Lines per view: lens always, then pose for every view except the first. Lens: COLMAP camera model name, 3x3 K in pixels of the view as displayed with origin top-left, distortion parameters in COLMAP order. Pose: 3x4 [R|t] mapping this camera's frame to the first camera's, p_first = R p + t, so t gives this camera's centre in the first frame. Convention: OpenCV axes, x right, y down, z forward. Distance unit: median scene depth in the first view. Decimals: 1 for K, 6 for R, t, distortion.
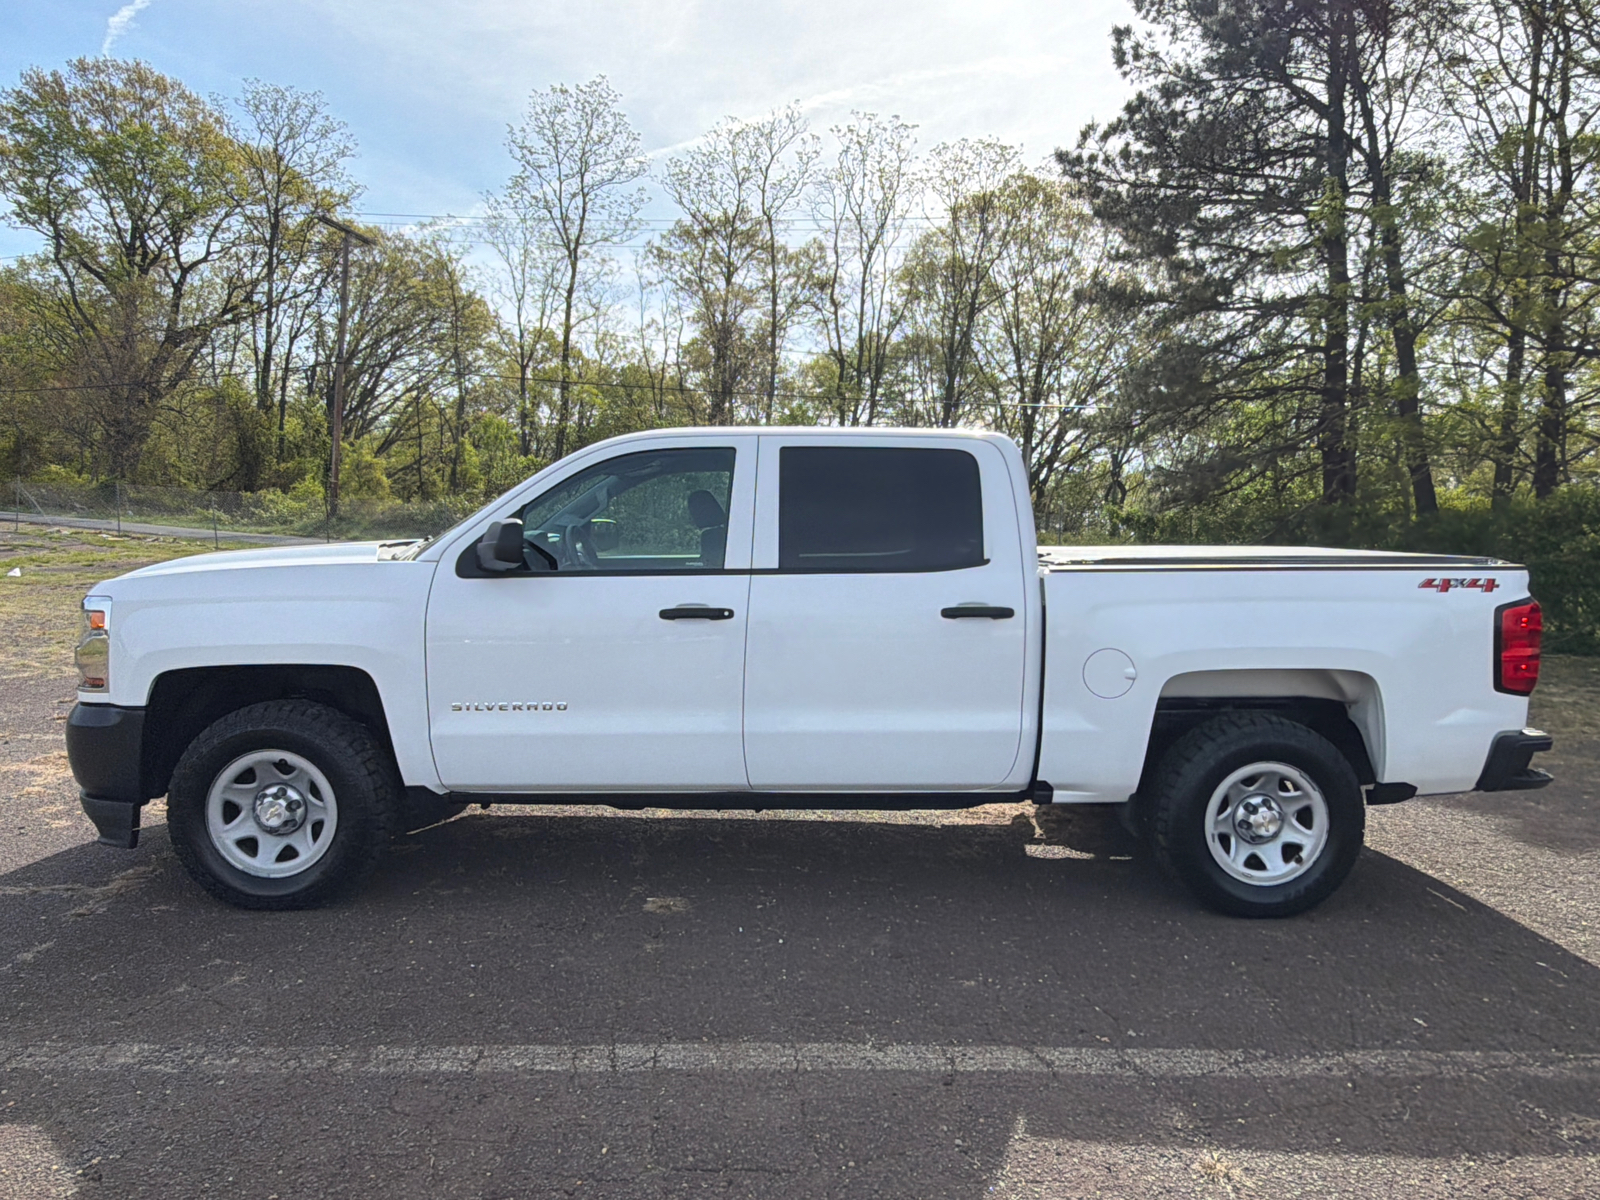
lens RADIAL K [[1127.7, 0, 798.6], [0, 1127.7, 601.8], [0, 0, 1]] dist [-0.003791, 0.006055]
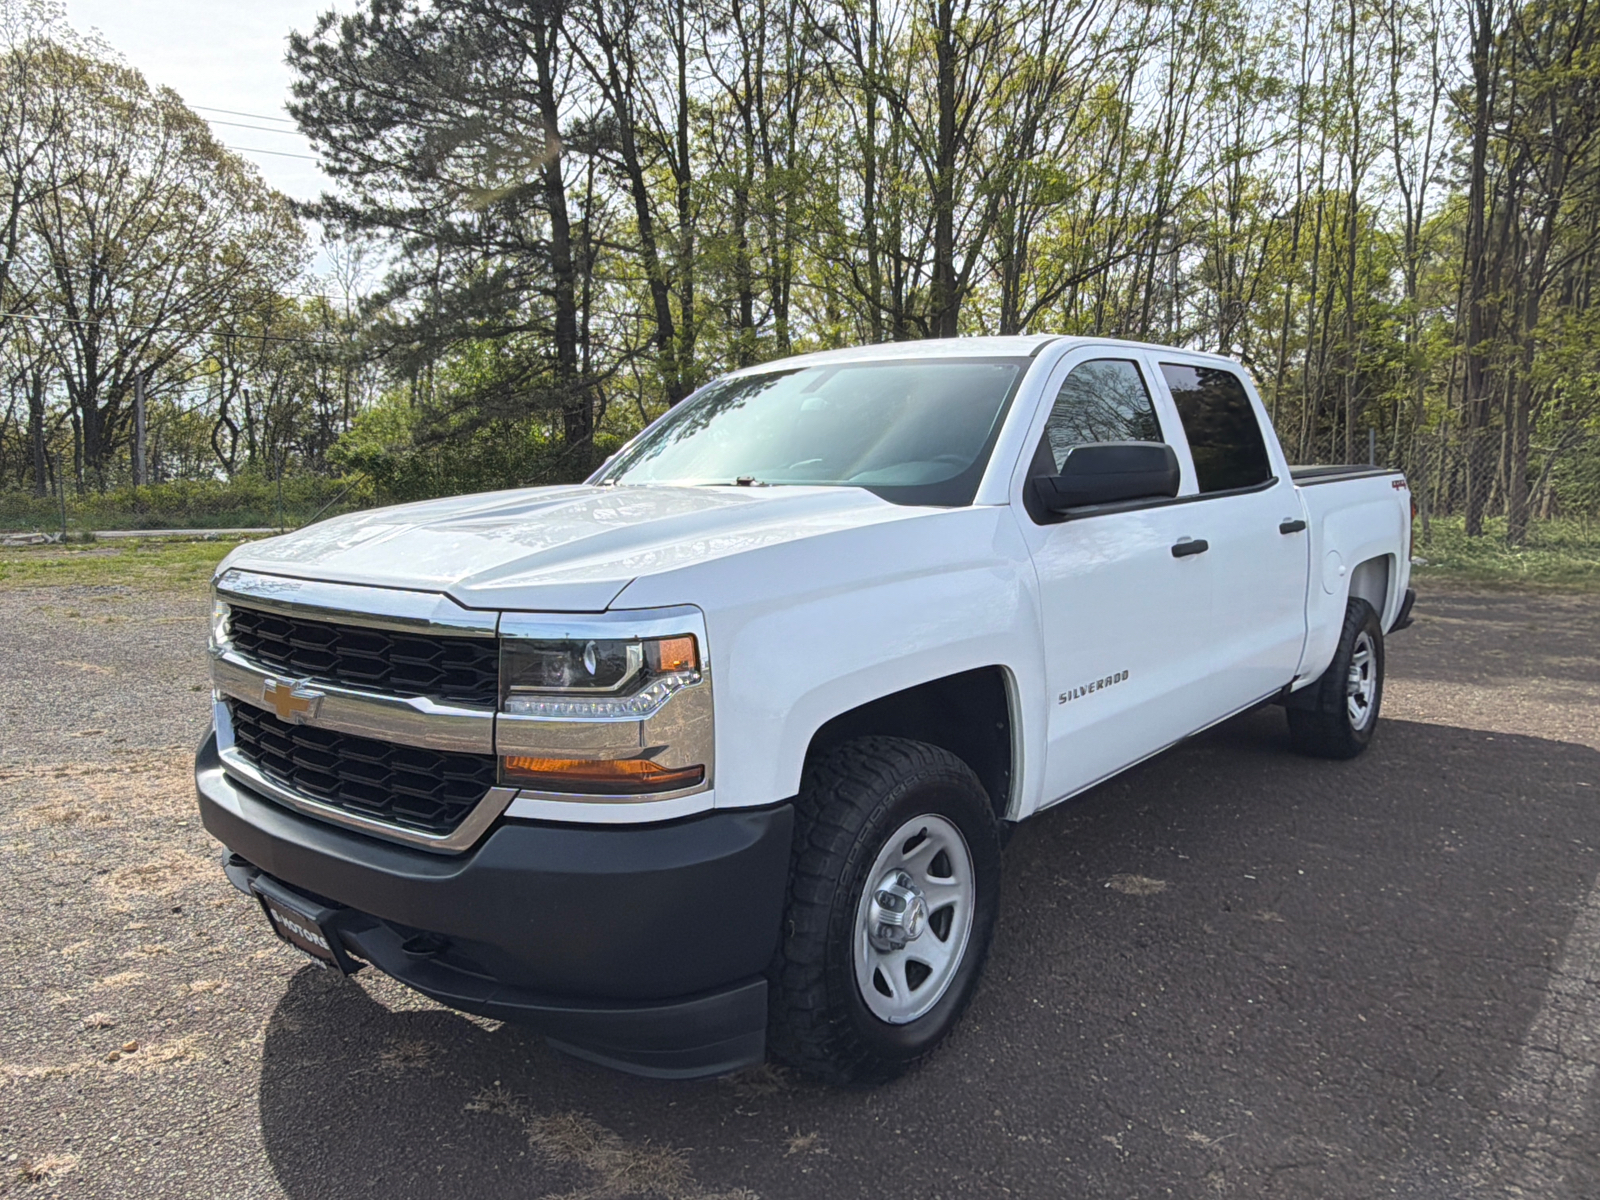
lens RADIAL K [[1132.6, 0, 800.0], [0, 1132.6, 600.0], [0, 0, 1]] dist [-0.005673, 0.004467]
pose [[0.676851, -0.110825, 0.727730, -0.063457], [0.075514, 0.993840, 0.081115, -0.002940], [-0.732236, 0.000051, 0.681050, 0.041195]]
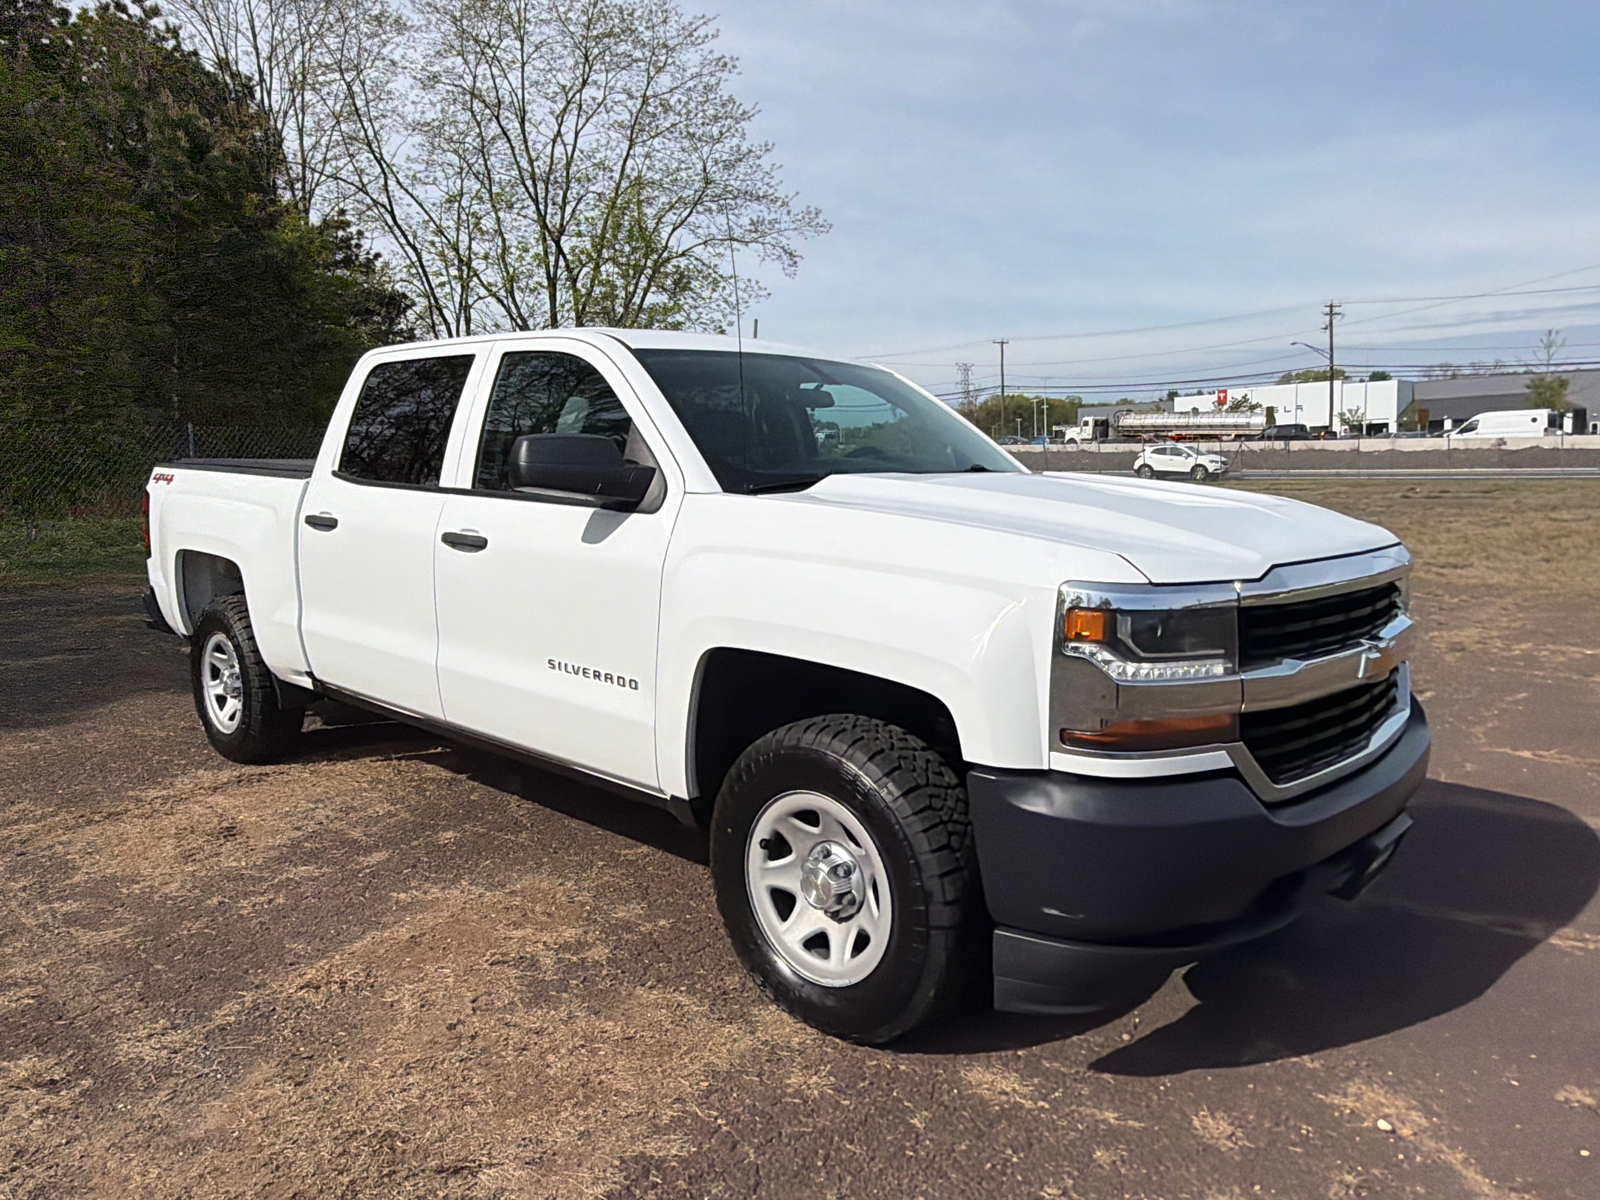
lens RADIAL K [[1127.7, 0, 798.6], [0, 1127.7, 601.8], [0, 0, 1]] dist [-0.003791, 0.006055]
pose [[-0.718027, -0.107822, 0.687613, -0.060860], [0.032875, 0.981572, 0.188245, -0.009004], [-0.695238, 0.157770, -0.701250, 0.128754]]
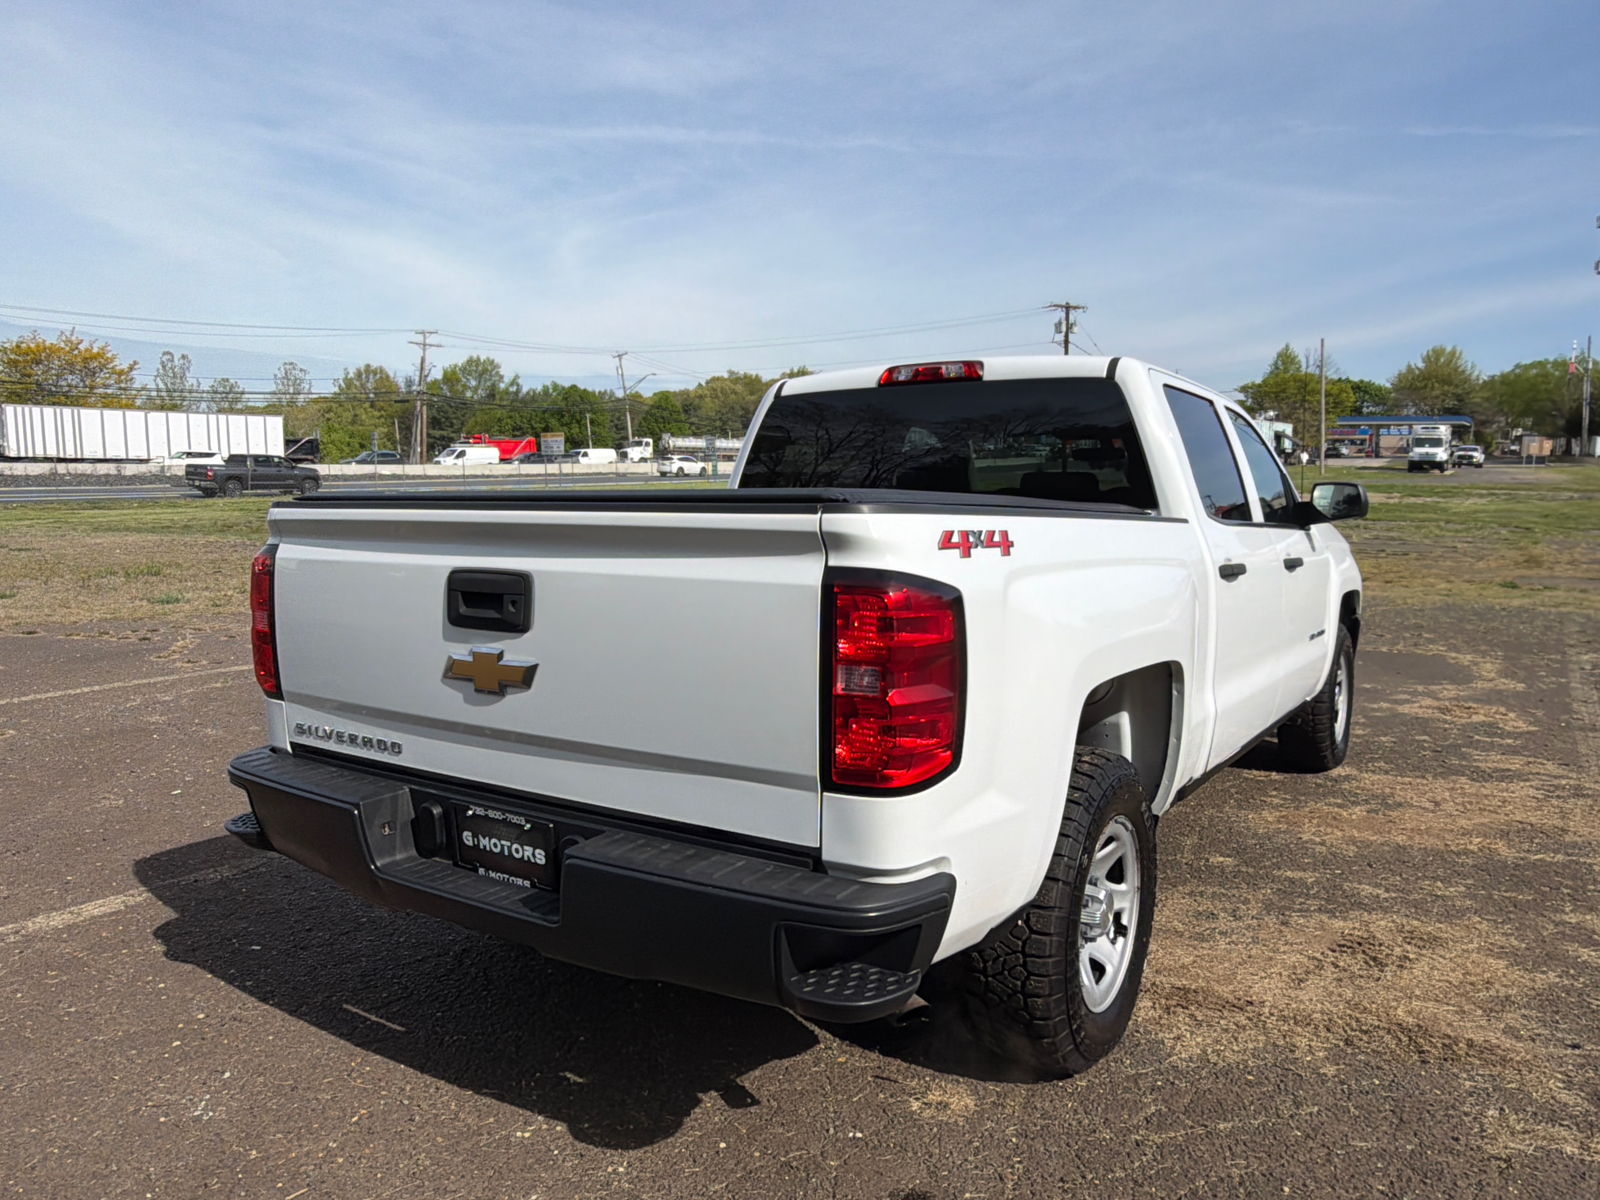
lens RADIAL K [[1127.2, 0, 800.1], [0, 1127.2, 606.5], [0, 0, 1]] dist [0.000958, -0.001747]
pose [[-0.571832, 0.054141, -0.818582, 0.070906], [-0.074386, 0.990288, 0.117461, -0.005003], [0.816991, 0.128059, -0.562251, 0.114216]]
